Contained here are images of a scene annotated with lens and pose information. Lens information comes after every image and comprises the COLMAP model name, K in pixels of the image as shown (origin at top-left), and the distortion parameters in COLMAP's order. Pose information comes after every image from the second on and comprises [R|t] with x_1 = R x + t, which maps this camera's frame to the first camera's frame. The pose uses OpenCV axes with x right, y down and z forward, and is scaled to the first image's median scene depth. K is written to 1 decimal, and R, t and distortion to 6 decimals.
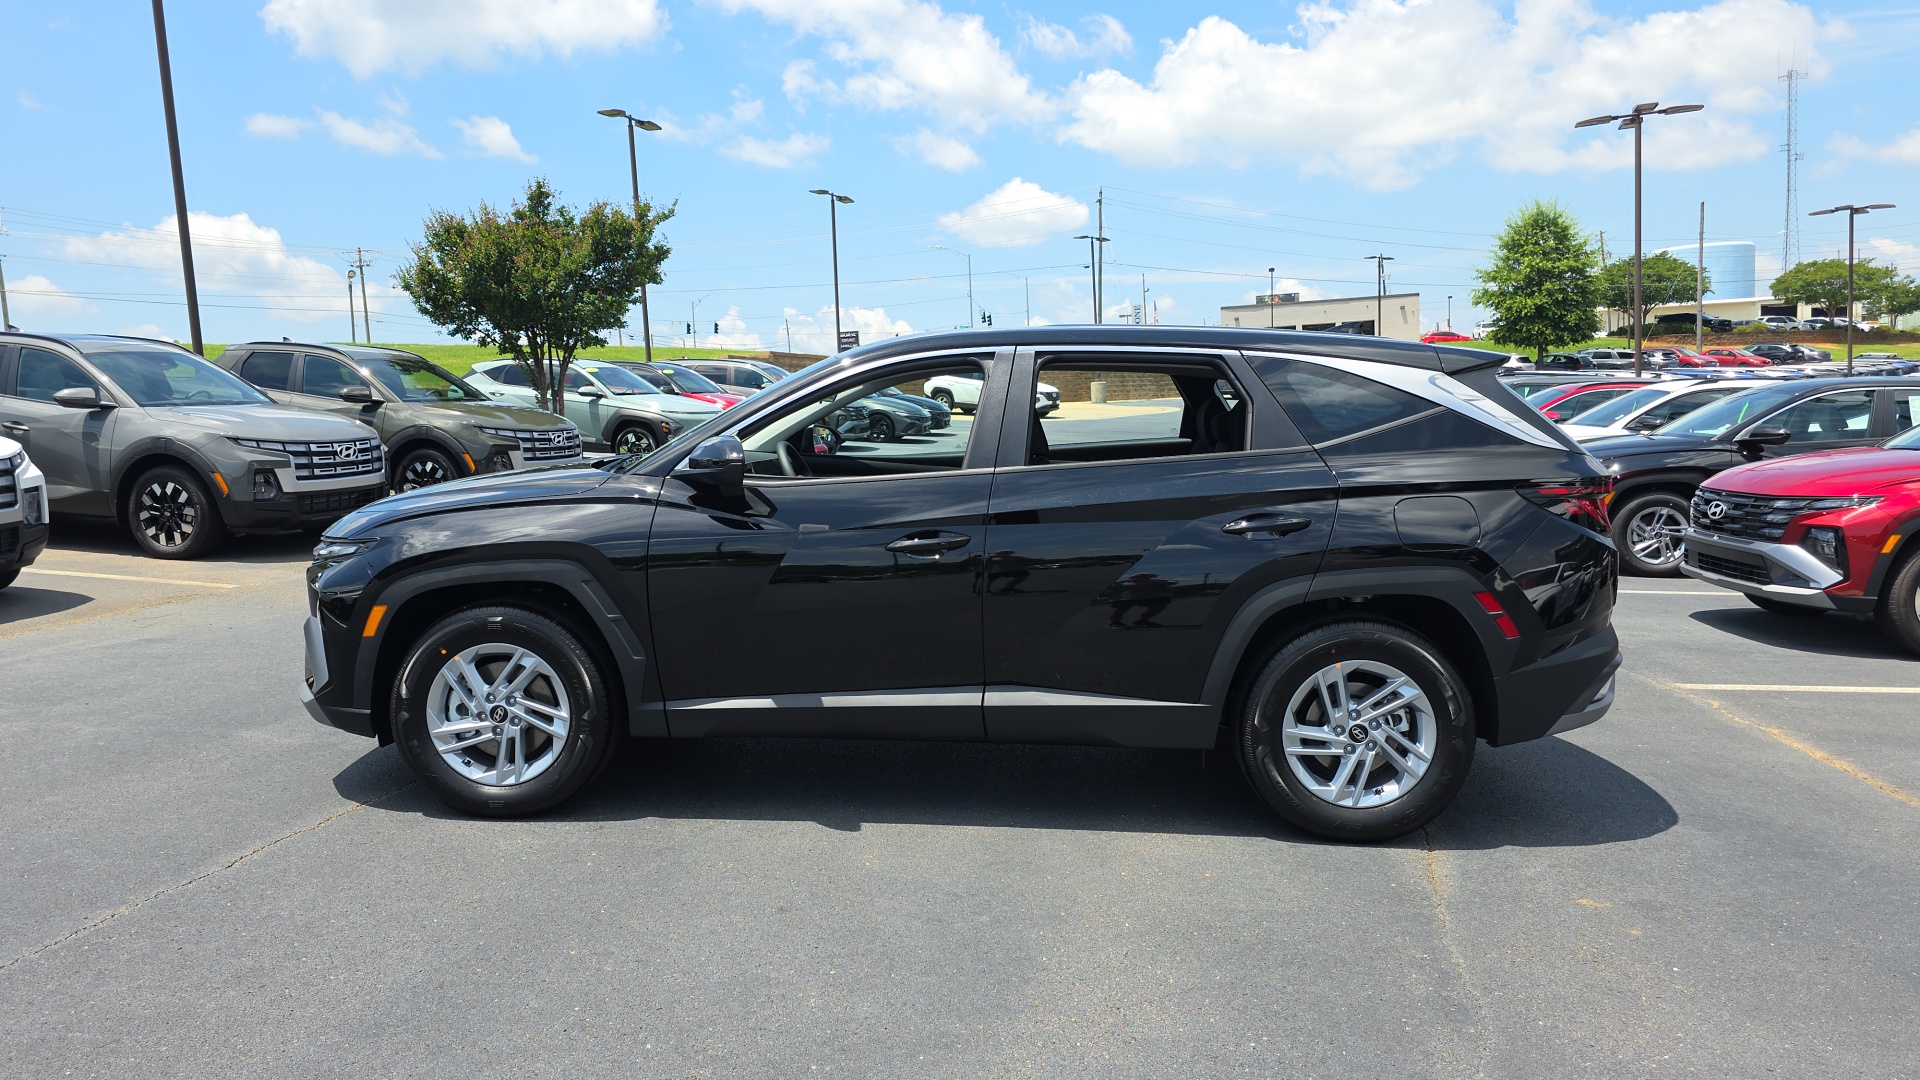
lens RADIAL K [[1312.1, 0, 970.2], [0, 1312.1, 568.7], [0, 0, 1]] dist [0.052964, -0.064749]
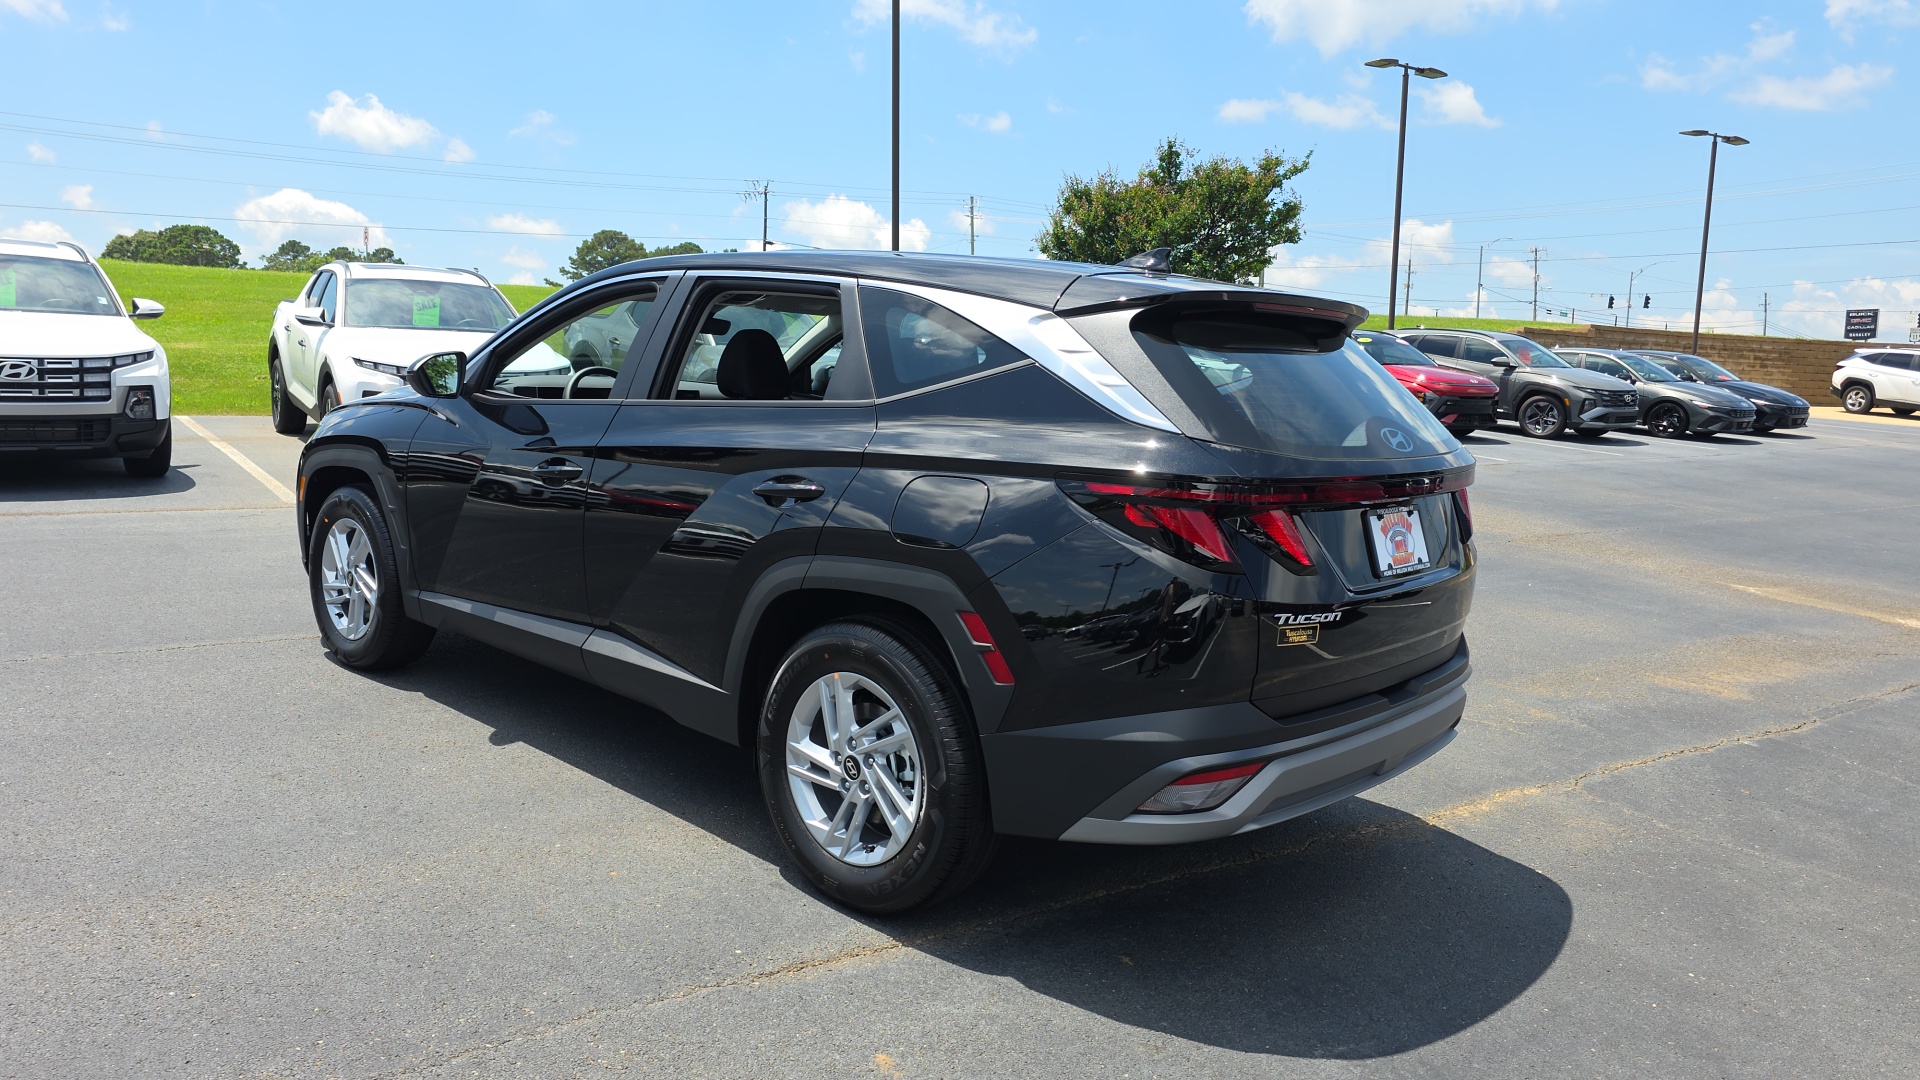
lens RADIAL K [[1341.3, 0, 930.0], [0, 1341.3, 544.3], [0, 0, 1]] dist [0.055529, -0.069203]
pose [[0.743792, 0.133516, -0.654941, 0.823777], [-0.135772, 0.989598, 0.047548, -0.049308], [0.654477, 0.053557, 0.754183, 0.419207]]
